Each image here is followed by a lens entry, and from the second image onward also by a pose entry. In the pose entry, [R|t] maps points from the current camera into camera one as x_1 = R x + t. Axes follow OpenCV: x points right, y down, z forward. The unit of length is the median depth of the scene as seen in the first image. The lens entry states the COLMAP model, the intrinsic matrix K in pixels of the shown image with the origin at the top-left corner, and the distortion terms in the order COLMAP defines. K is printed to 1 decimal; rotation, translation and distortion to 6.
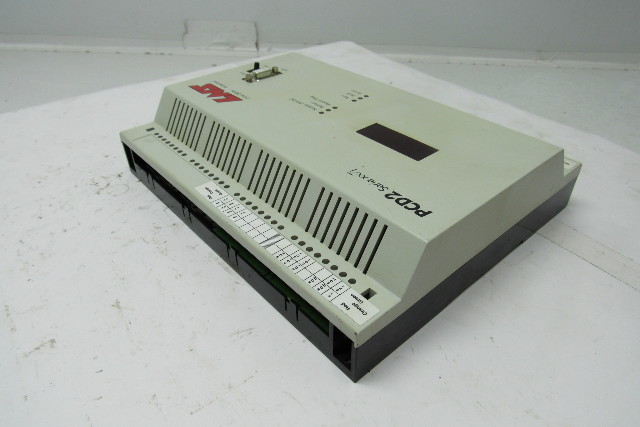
lens RADIAL K [[456.9, 0, 319.4], [0, 456.9, 214.0], [0, 0, 1]] dist [-0.029755, 0.003717]
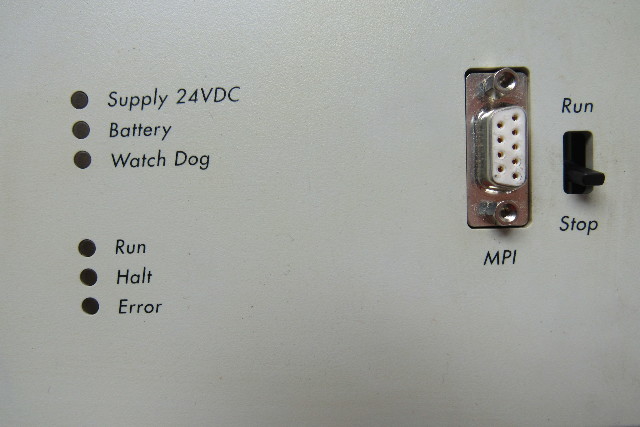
lens RADIAL K [[456.9, 0, 318.0], [0, 456.9, 212.6], [0, 0, 1]] dist [-0.029755, 0.003717]
pose [[-0.635750, 0.769976, 0.054403, -0.059391], [-0.437267, -0.417328, 0.796640, -0.605100], [0.636097, 0.482674, 0.602001, 1.017166]]
